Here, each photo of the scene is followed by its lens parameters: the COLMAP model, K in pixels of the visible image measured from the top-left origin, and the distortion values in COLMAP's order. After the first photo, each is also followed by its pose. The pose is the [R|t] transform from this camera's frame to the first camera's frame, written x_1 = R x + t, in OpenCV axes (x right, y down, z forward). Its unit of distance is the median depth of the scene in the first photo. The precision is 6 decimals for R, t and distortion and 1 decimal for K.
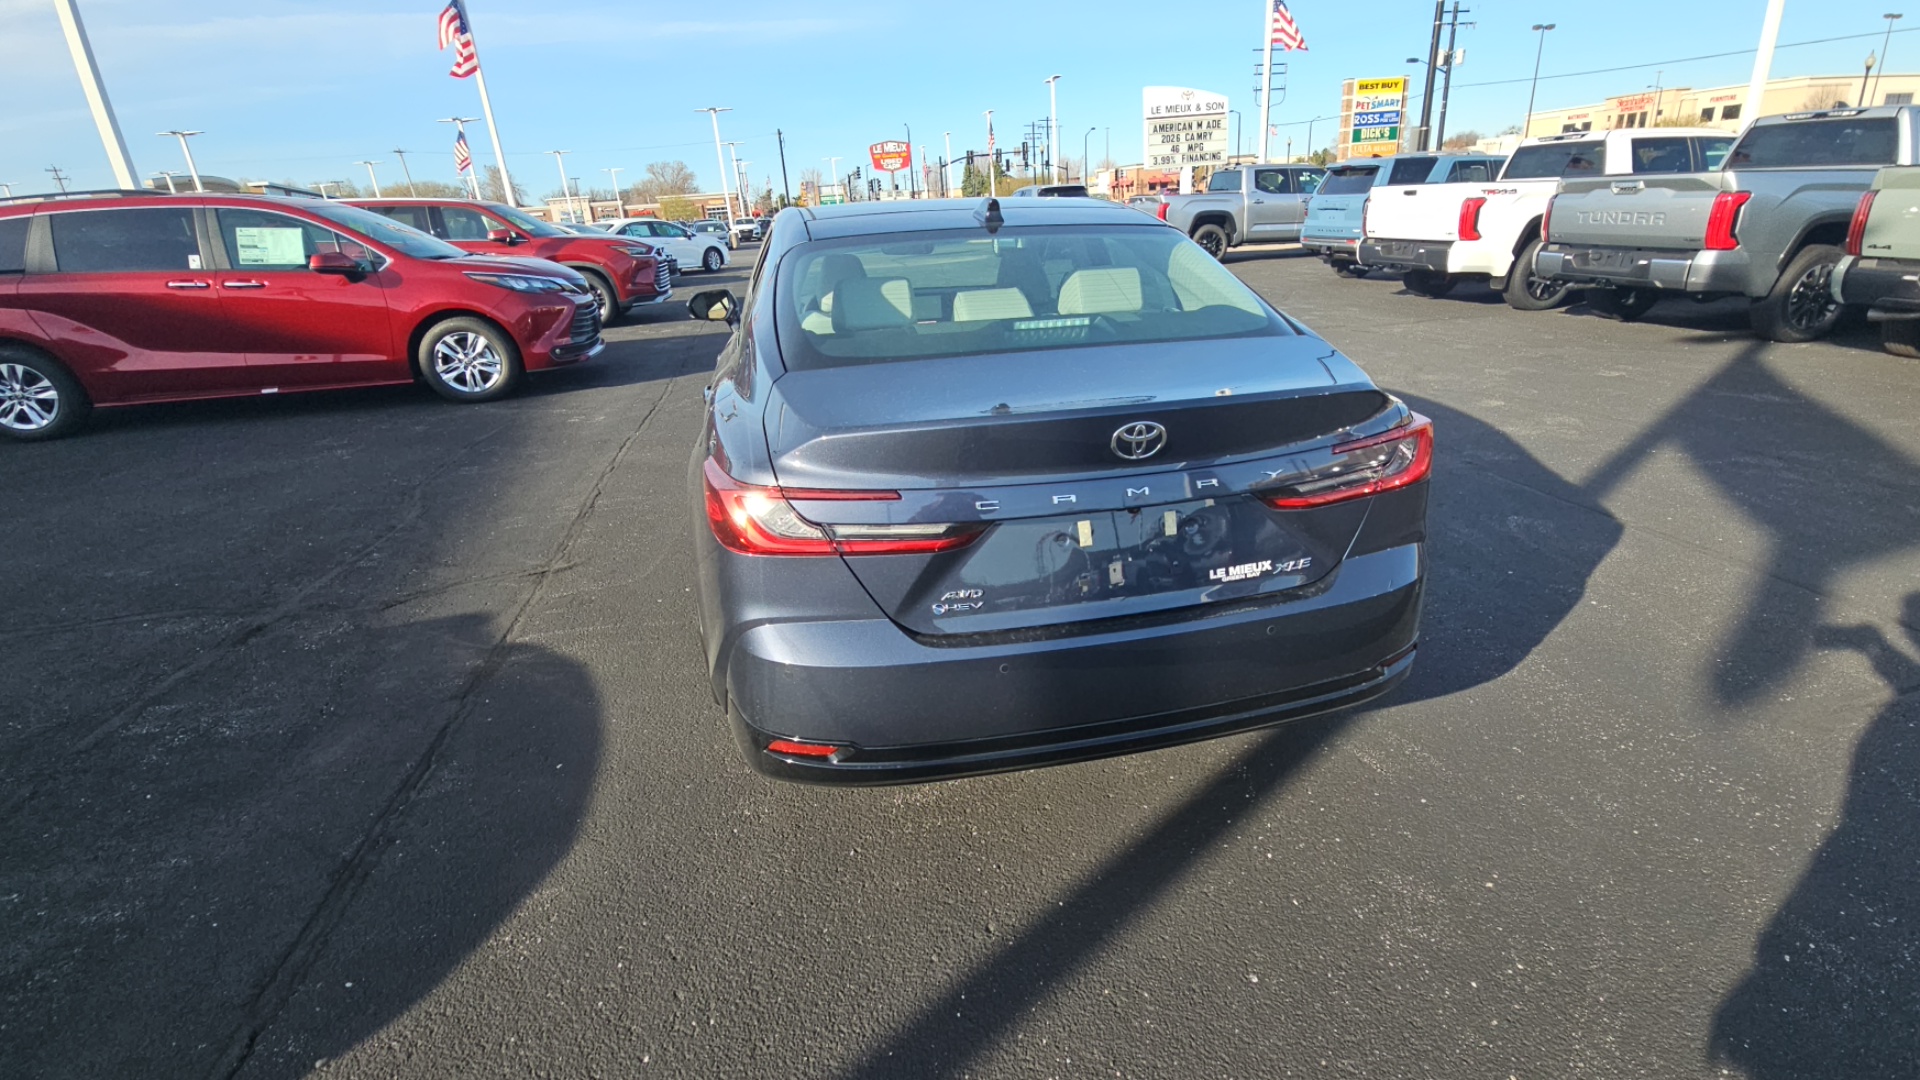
lens RADIAL K [[851.2, 0, 978.6], [0, 851.2, 536.4], [0, 0, 1]] dist [0.006241, -0.006531]
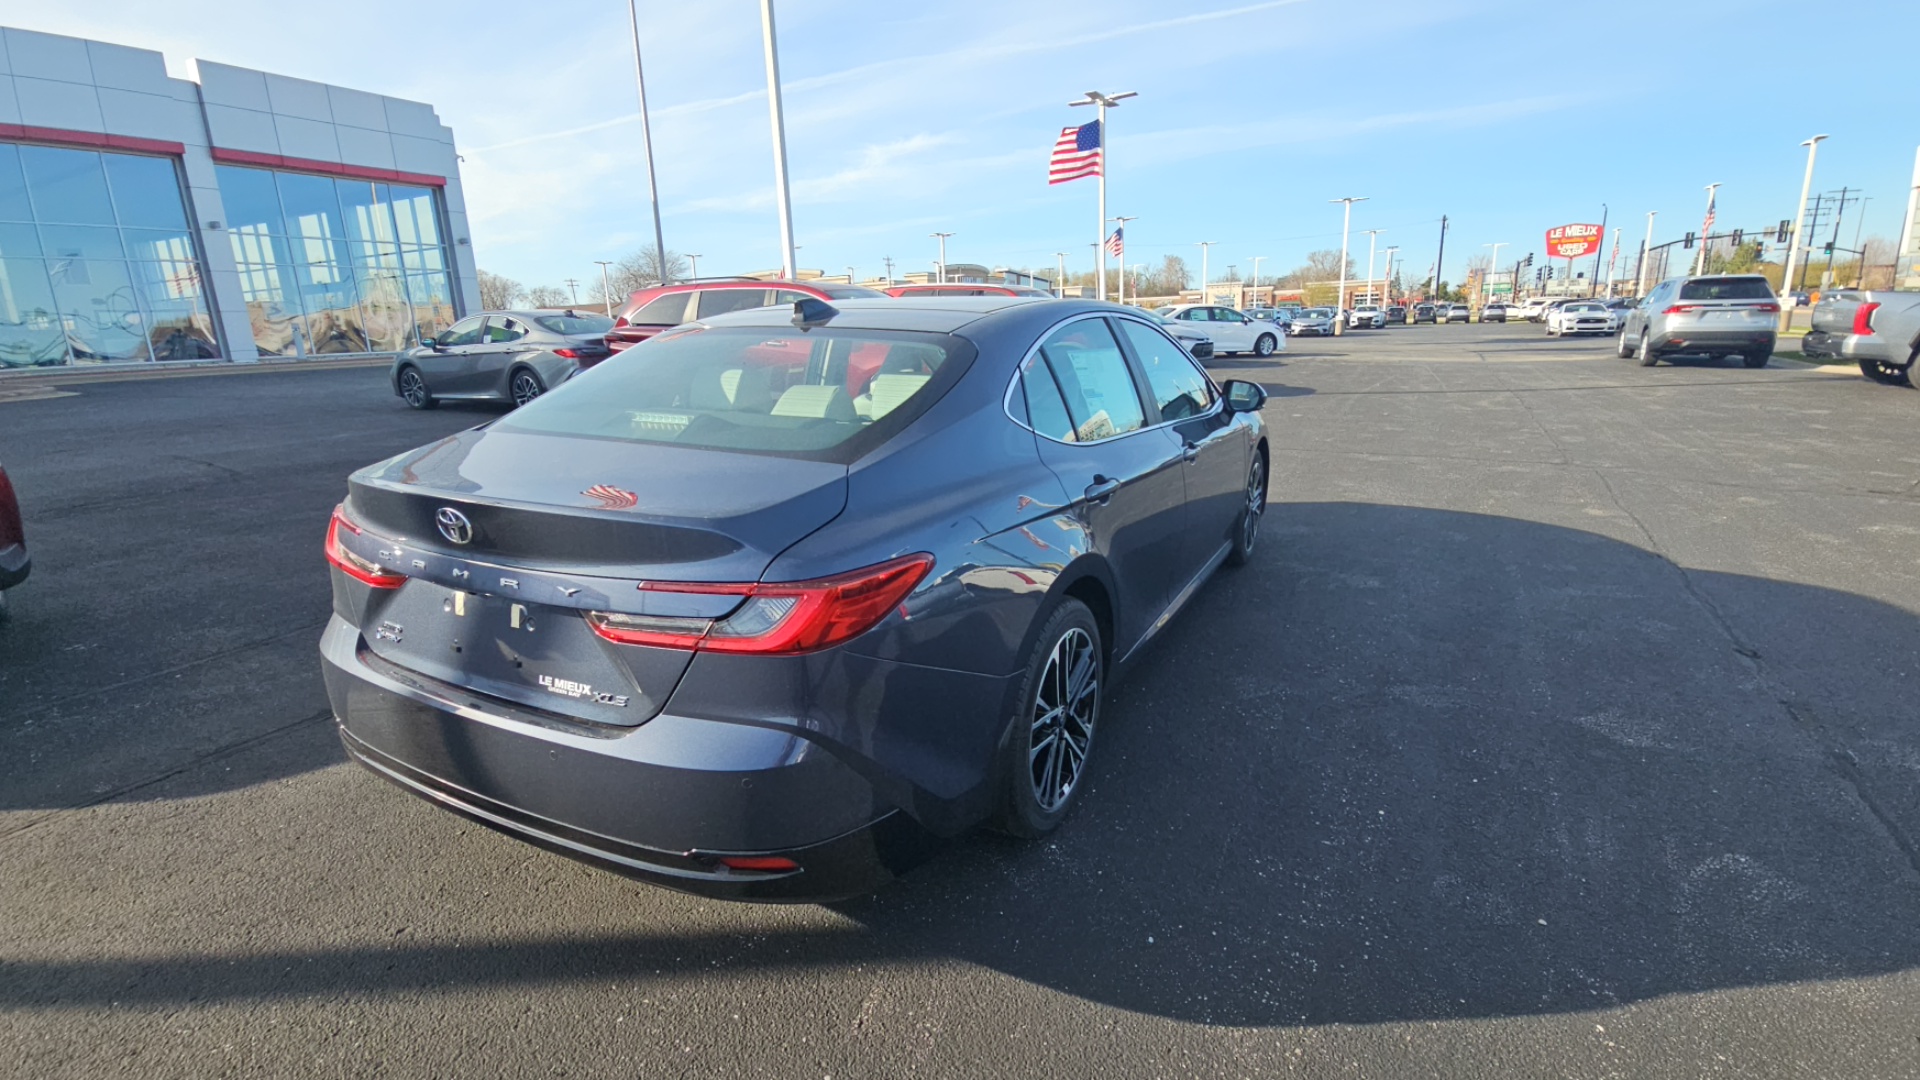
lens RADIAL K [[851.2, 0, 985.0], [0, 851.2, 536.2], [0, 0, 1]] dist [0.006241, -0.006531]
pose [[0.771001, 0.191762, -0.607277, 0.120726], [-0.245653, 0.969341, -0.005789, -0.022993], [0.587548, 0.153642, 0.794469, 0.048374]]
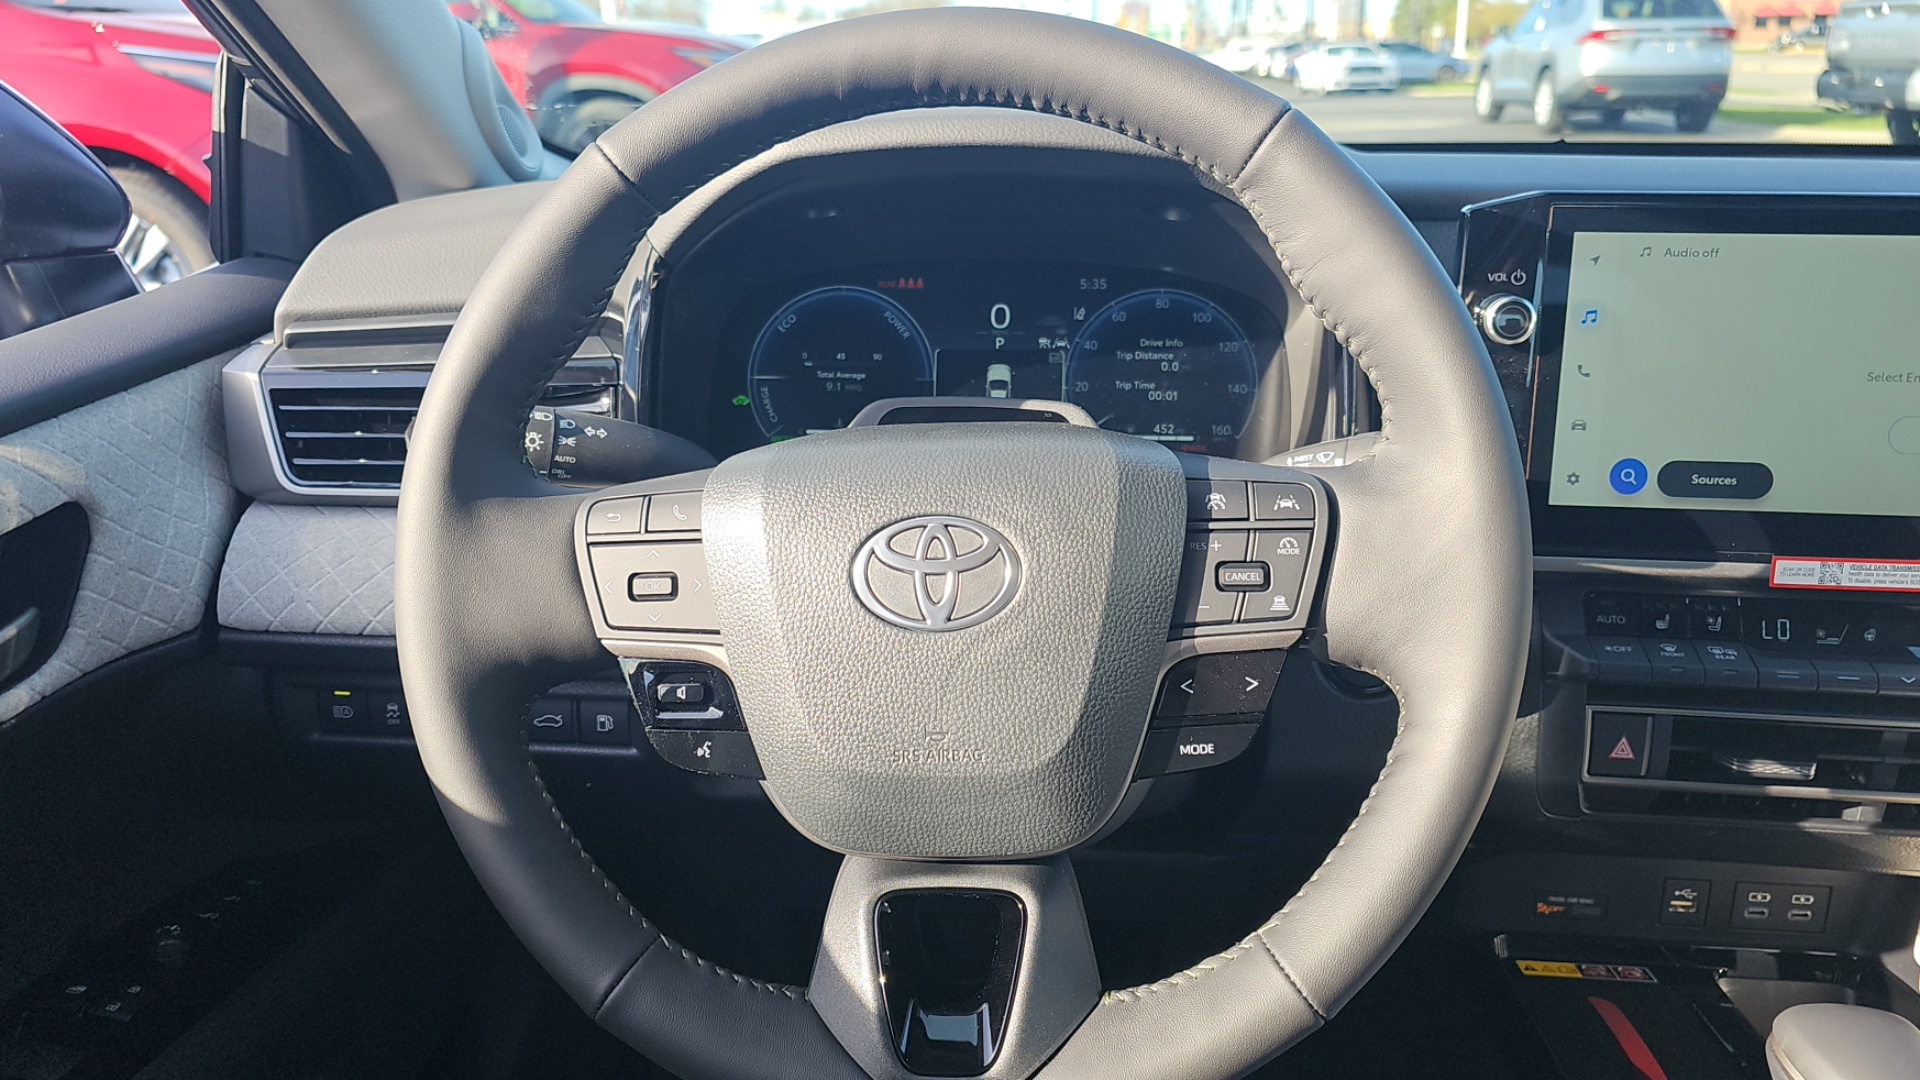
lens RADIAL K [[1402.9, 0, 949.4], [0, 1402.9, 537.4], [0, 0, 1]] dist [0.030817, -0.030557]
pose [[0.953408, 0.131808, -0.271368, -0.029876], [-0.140428, 0.990012, -0.012505, -0.057898], [0.267009, 0.050030, 0.962394, 0.209796]]
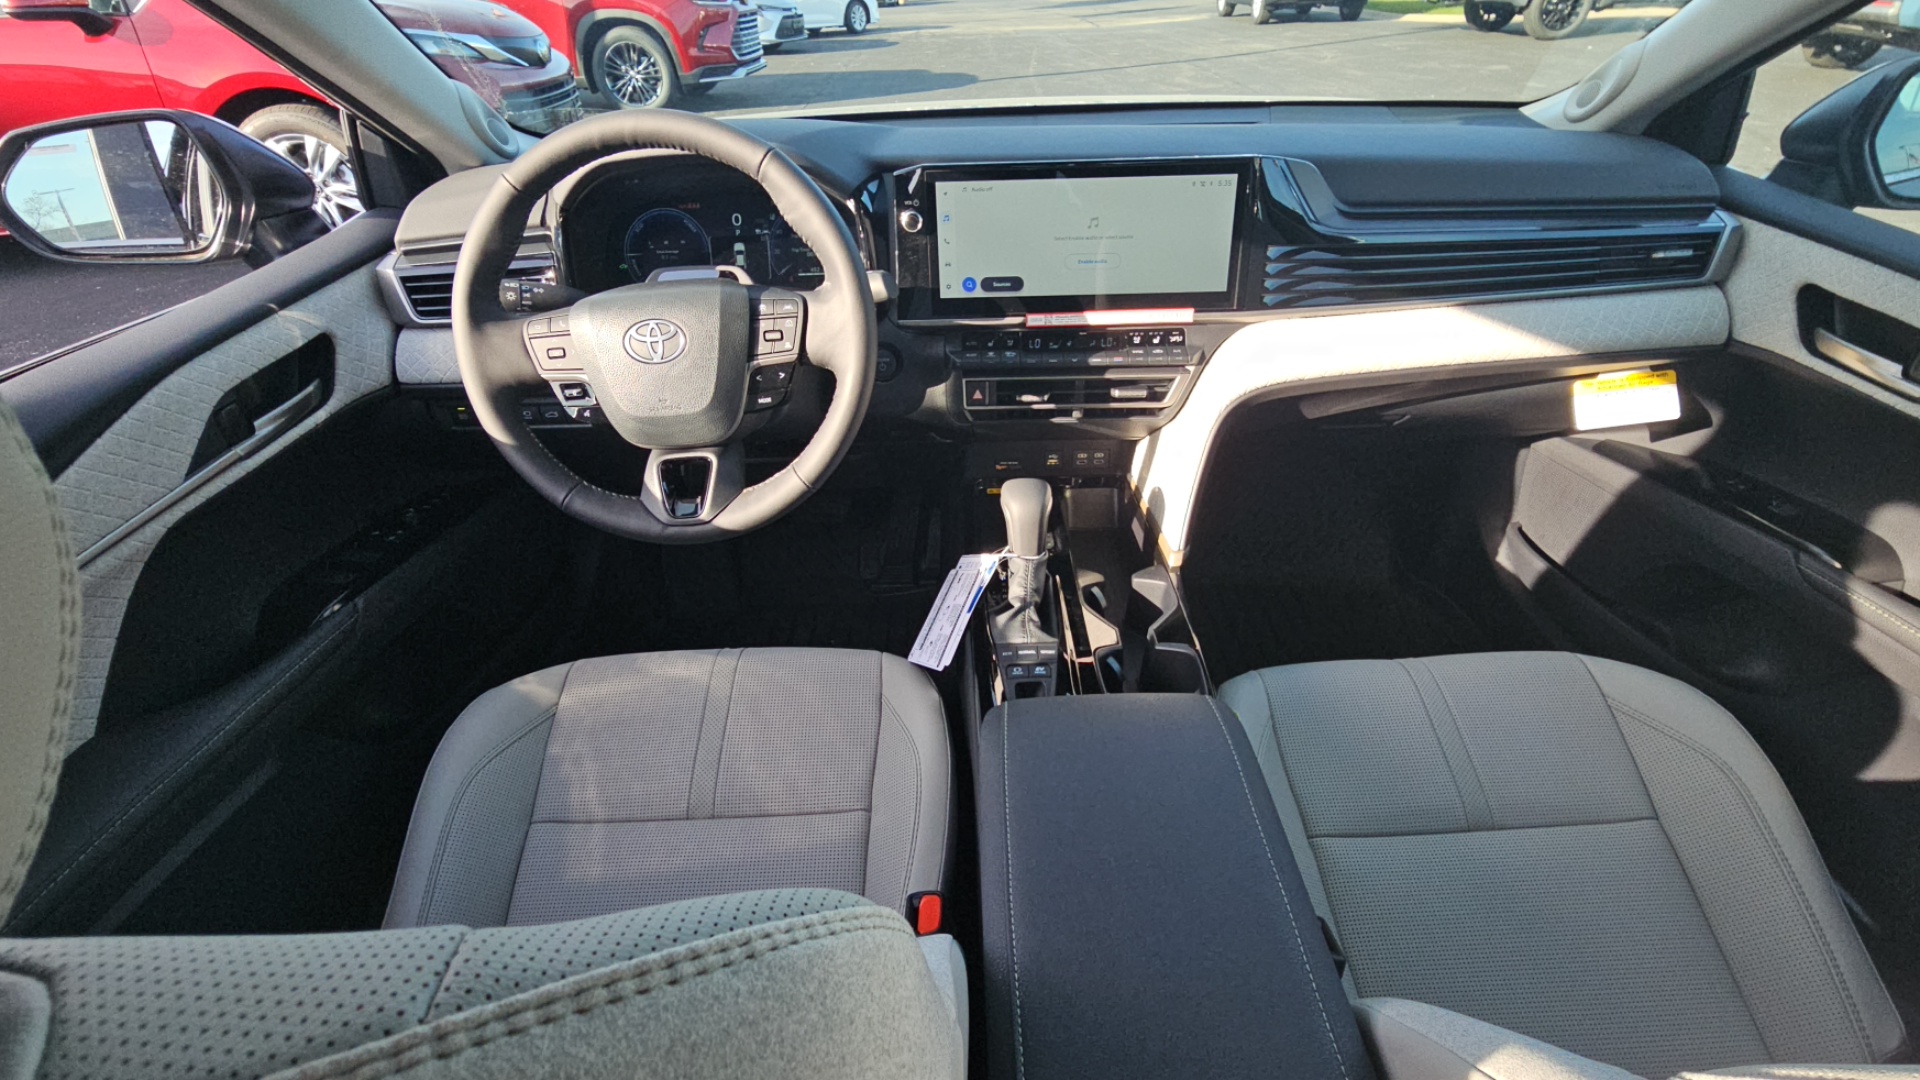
lens RADIAL K [[851.2, 0, 976.8], [0, 851.2, 546.4], [0, 0, 1]] dist [0.006241, -0.006531]
pose [[0.978911, 0.122657, -0.163366, -0.011959], [-0.081186, 0.967406, 0.239865, -0.059230], [0.187462, -0.221543, 0.956962, 0.193326]]
